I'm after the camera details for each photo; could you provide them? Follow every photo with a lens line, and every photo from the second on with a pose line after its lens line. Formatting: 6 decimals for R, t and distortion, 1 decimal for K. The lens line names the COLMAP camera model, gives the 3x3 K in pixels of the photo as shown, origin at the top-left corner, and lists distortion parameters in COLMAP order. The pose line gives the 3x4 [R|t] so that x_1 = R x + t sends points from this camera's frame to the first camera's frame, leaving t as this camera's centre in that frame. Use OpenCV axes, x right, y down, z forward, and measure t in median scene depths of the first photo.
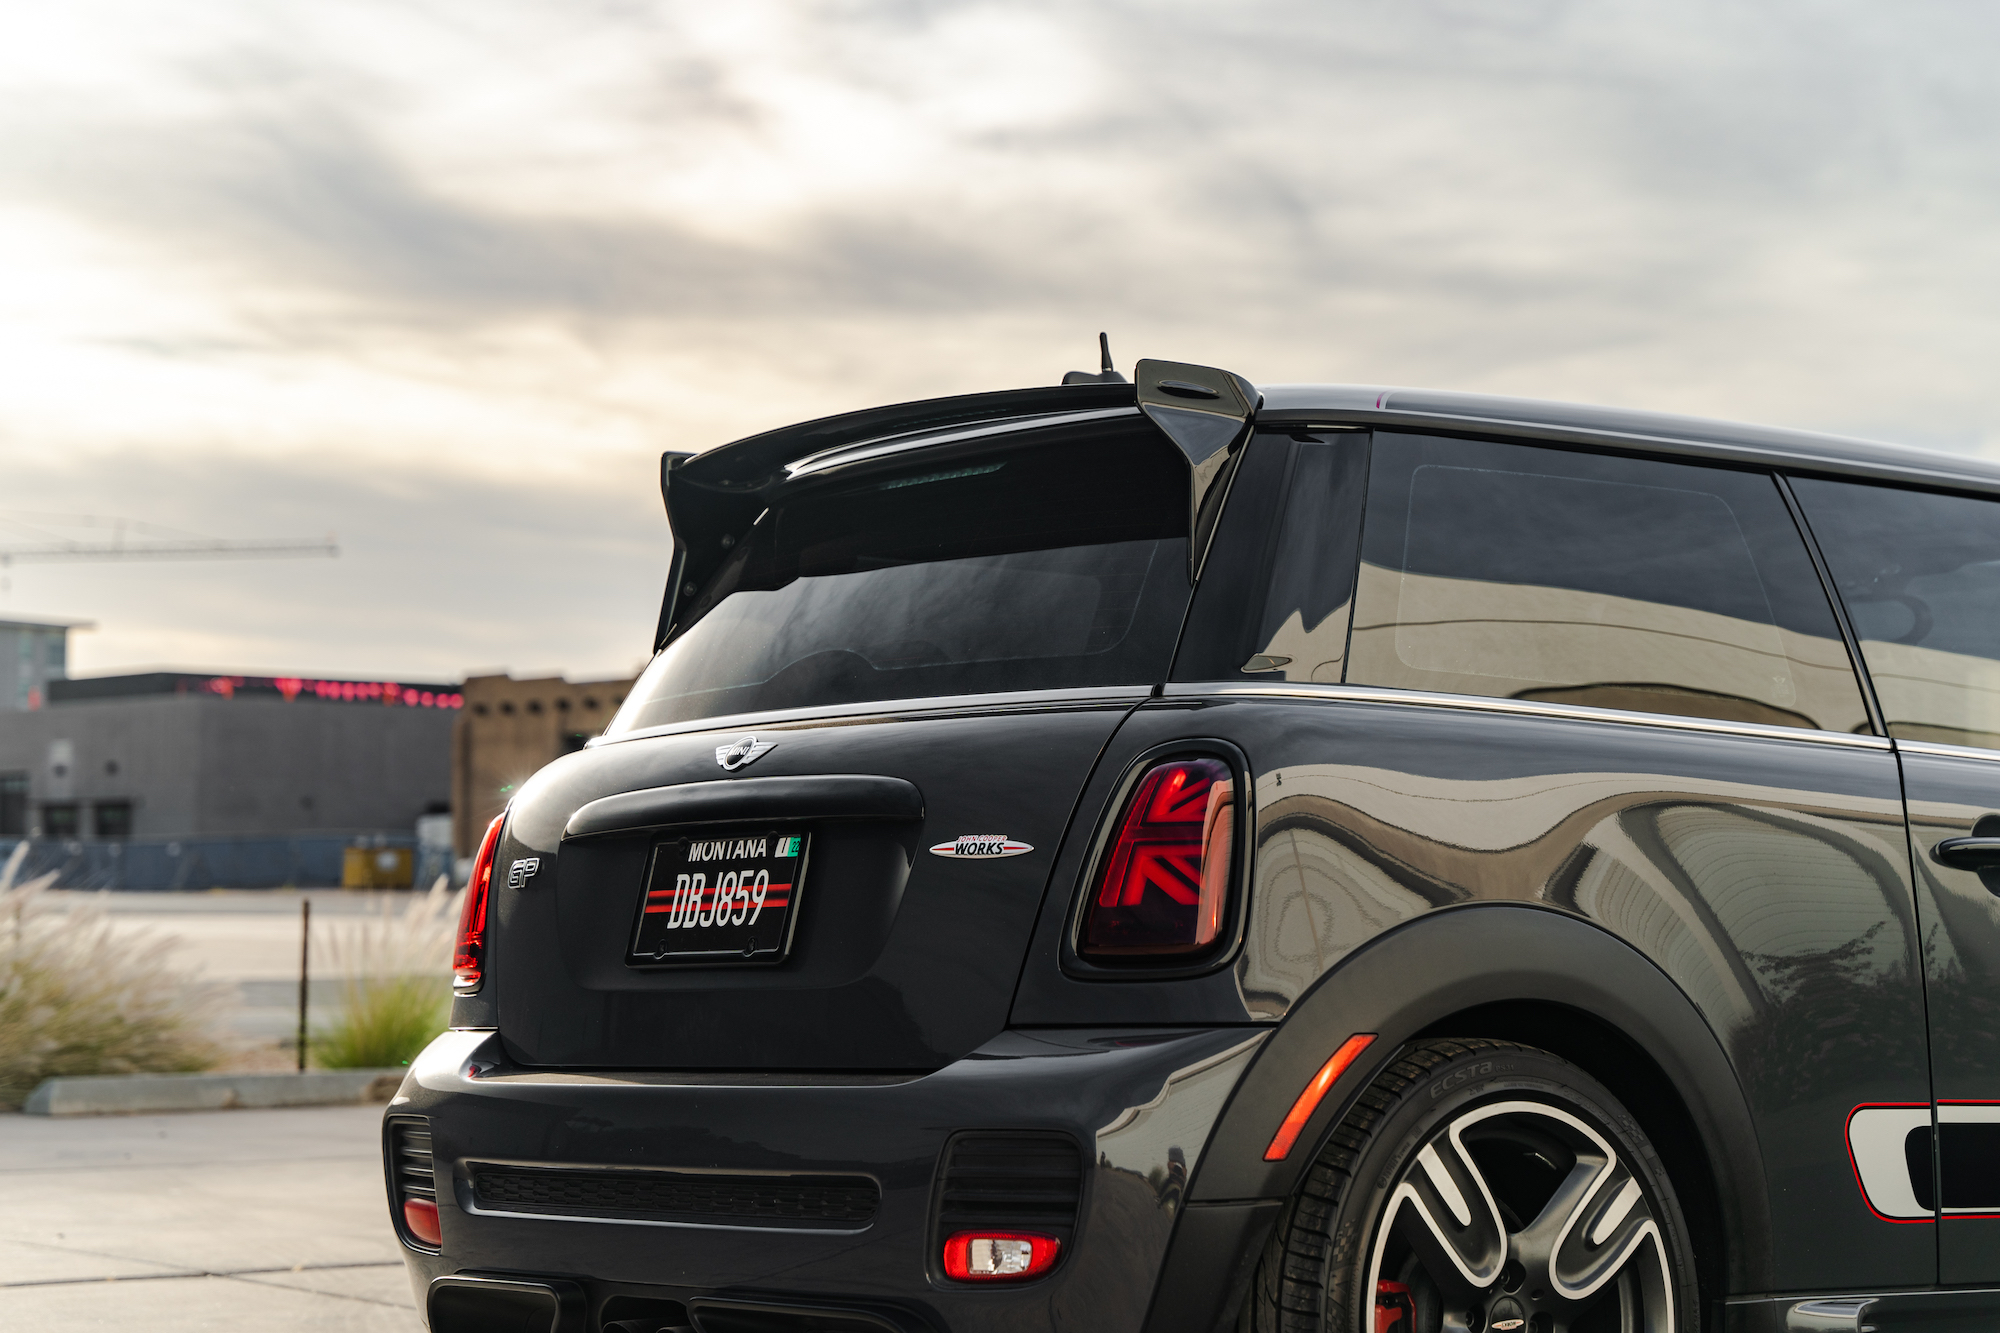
lens RADIAL K [[4153.0, 0, 993.0], [0, 4153.0, 664.8], [0, 0, 1]] dist [0.086457, 0.000000]
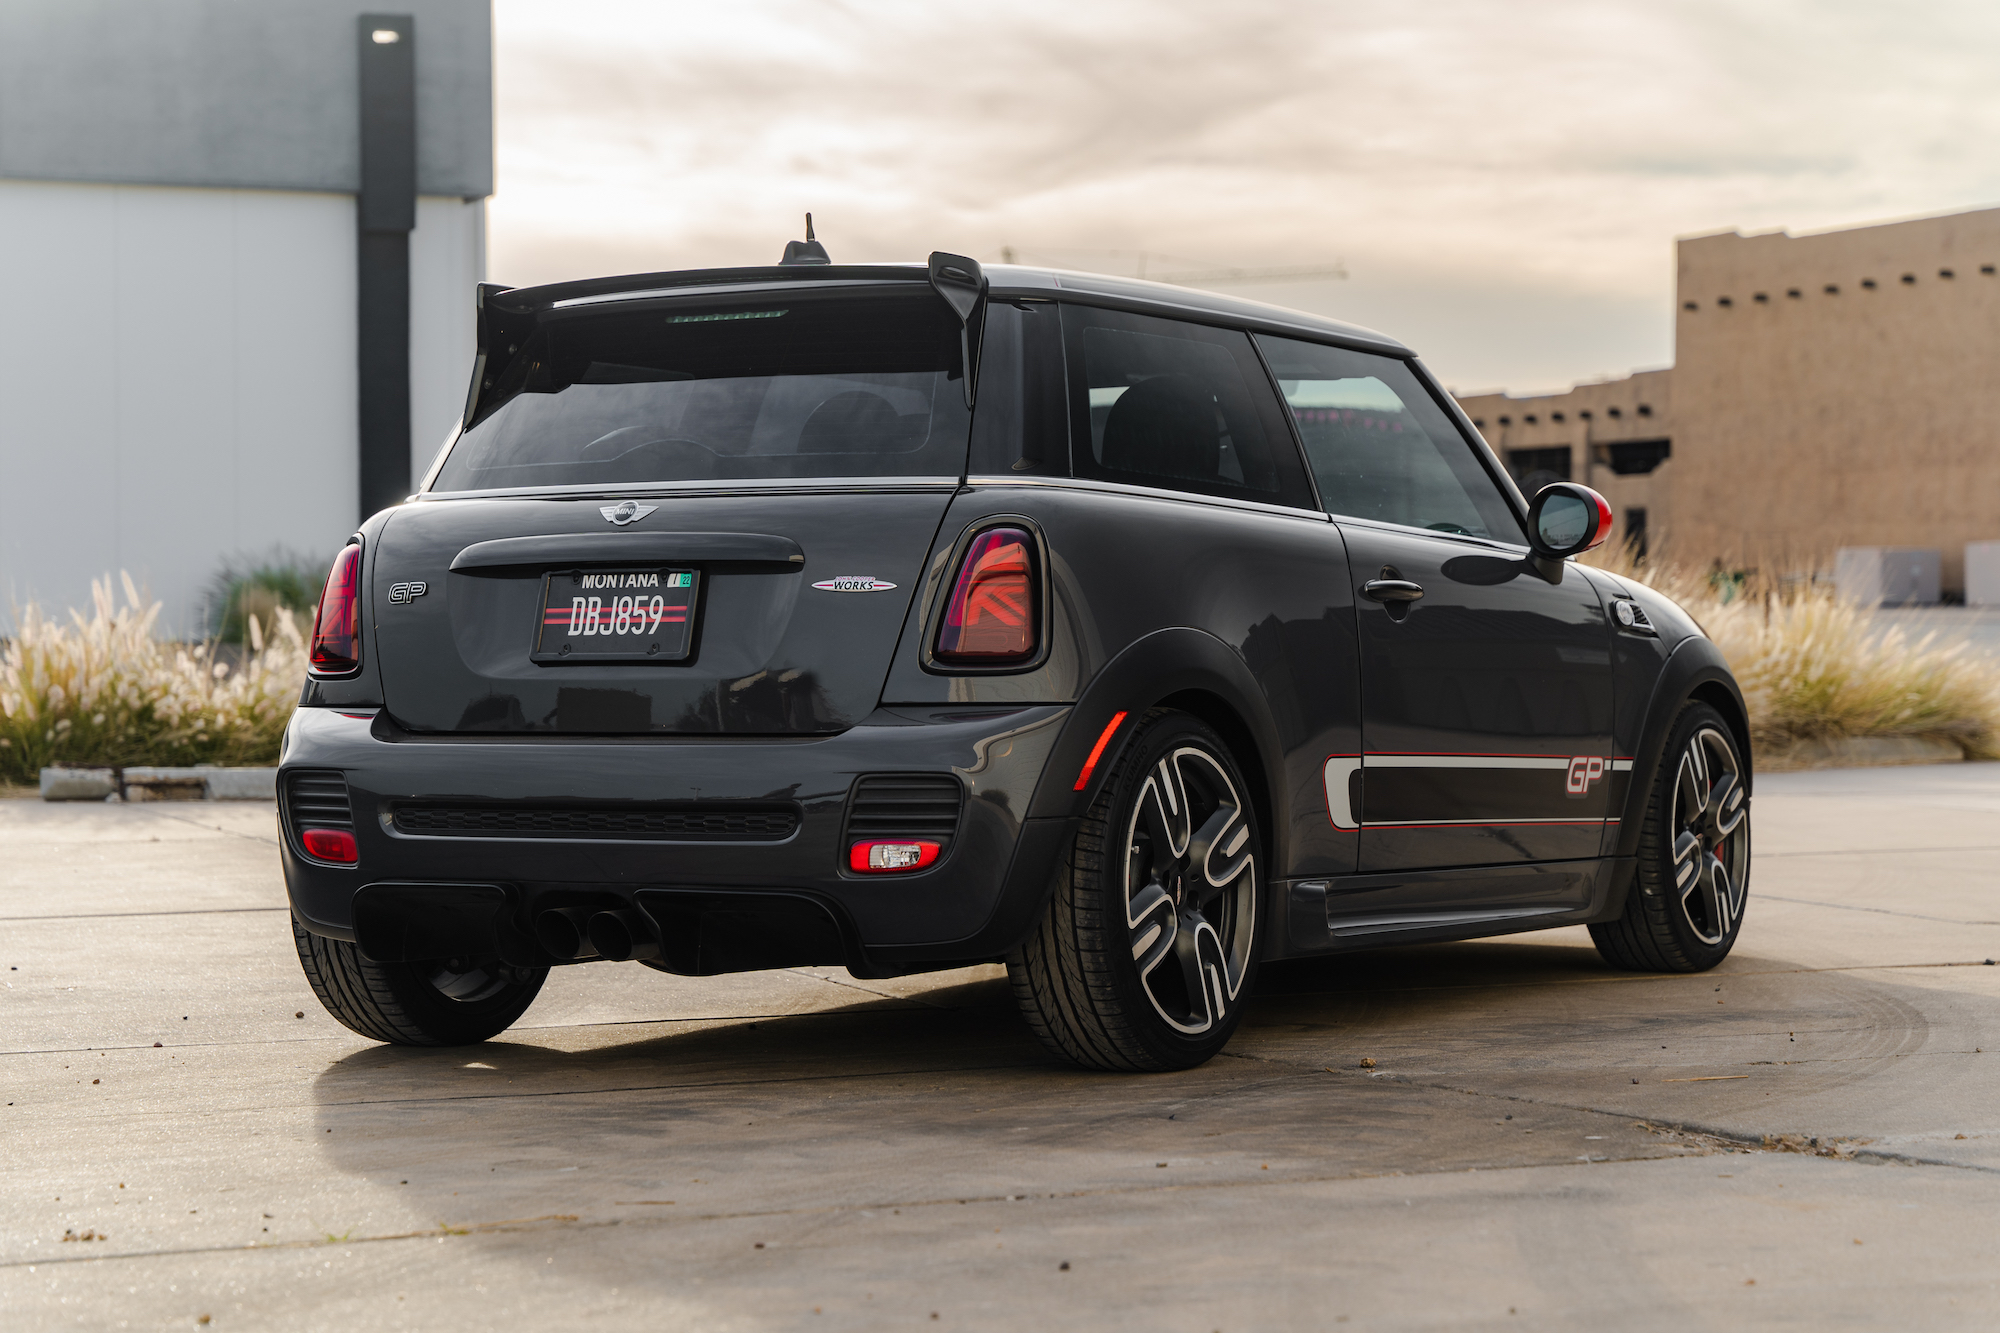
lens RADIAL K [[4153.0, 0, 1002.3], [0, 4153.0, 667.8], [0, 0, 1]] dist [0.086457, 0.000000]
pose [[0.936677, 0.003843, 0.350173, -0.442807], [-0.030954, 0.996934, 0.071858, -0.032532], [-0.348823, -0.078147, 0.933925, -0.383000]]
